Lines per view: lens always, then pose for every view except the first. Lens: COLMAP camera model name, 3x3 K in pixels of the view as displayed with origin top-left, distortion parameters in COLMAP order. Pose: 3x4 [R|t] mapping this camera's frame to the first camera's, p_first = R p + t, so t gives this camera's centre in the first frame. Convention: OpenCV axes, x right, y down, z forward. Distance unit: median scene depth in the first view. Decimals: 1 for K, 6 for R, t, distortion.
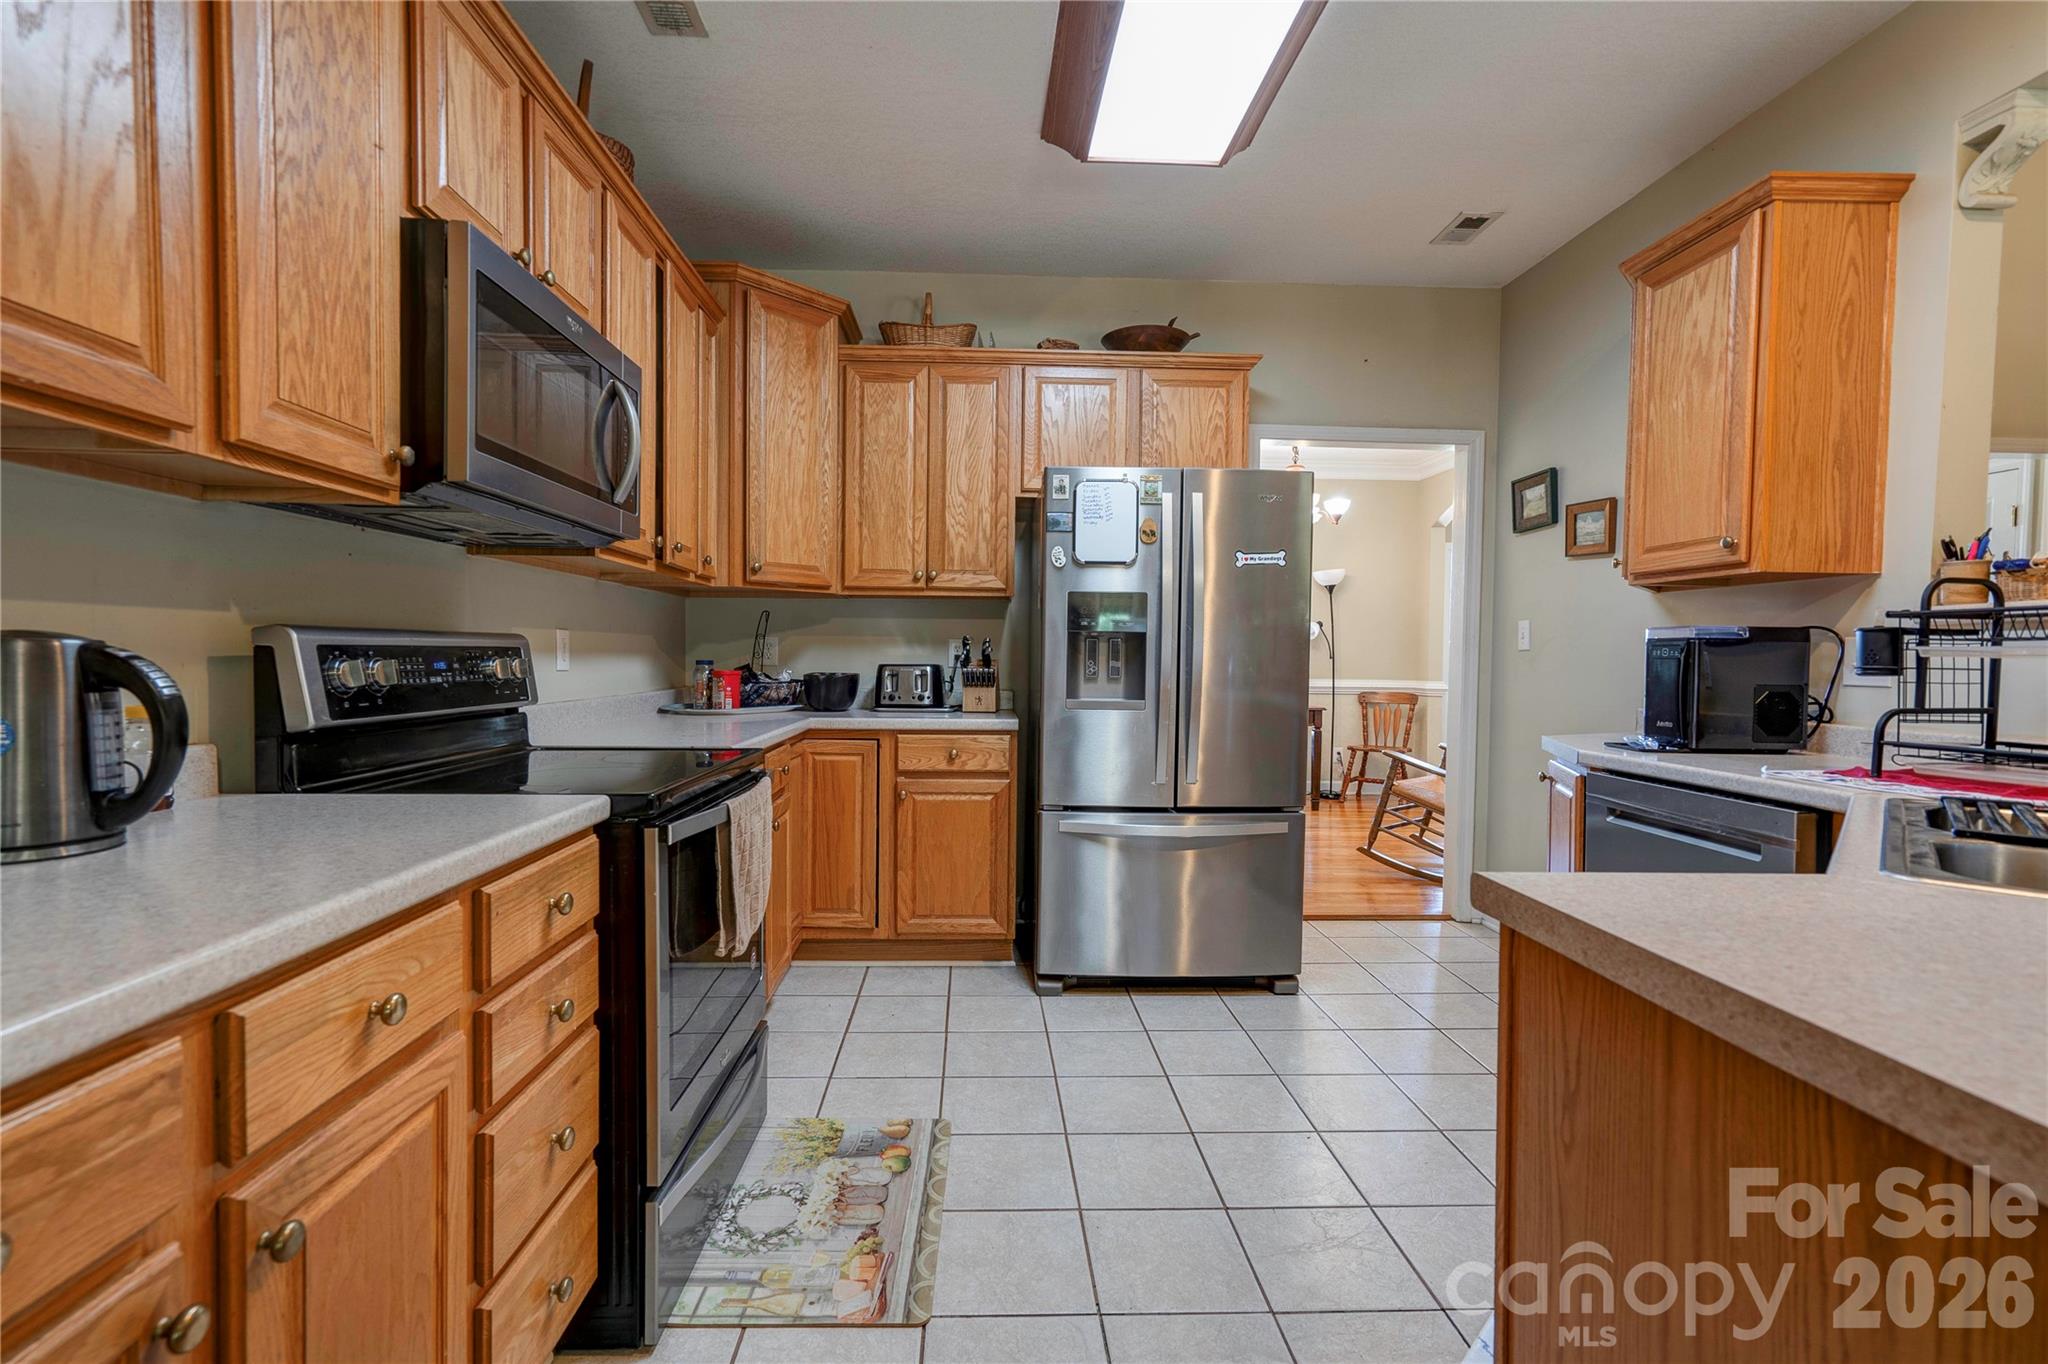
lens RADIAL K [[935.3, 0, 1014.1], [0, 935.3, 679.1], [0, 0, 1]] dist [-0.009304, 0.015674]
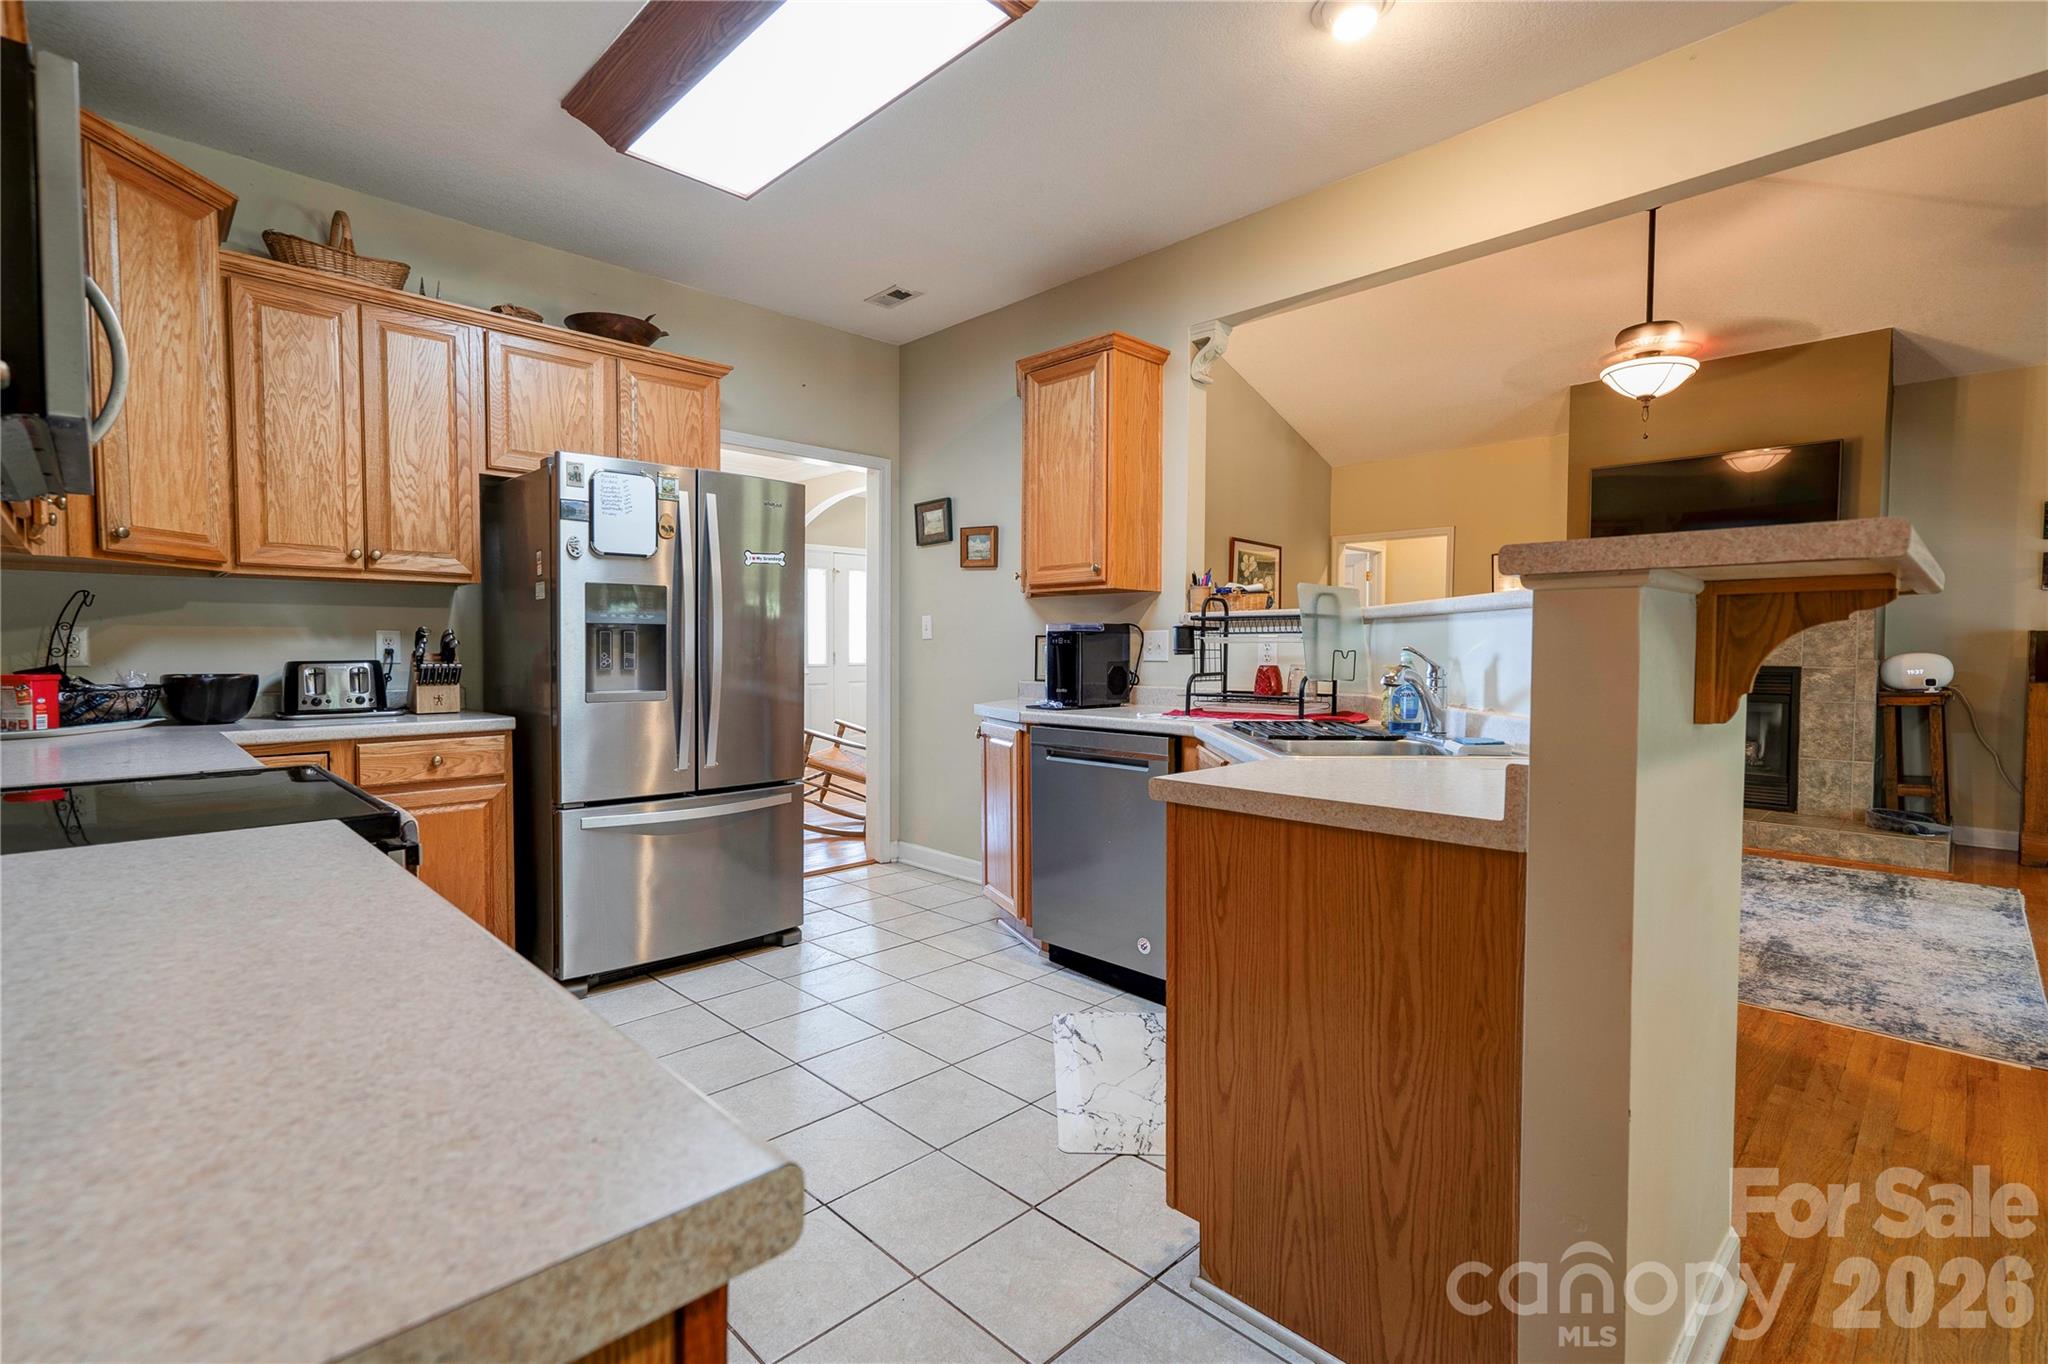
lens RADIAL K [[935.3, 0, 1014.1], [0, 935.3, 679.1], [0, 0, 1]] dist [-0.009304, 0.015674]
pose [[0.739491, -0.034427, 0.672286, -0.250512], [0.025647, 0.999407, 0.022969, -0.003446], [-0.672678, 0.000257, 0.739935, -0.017983]]
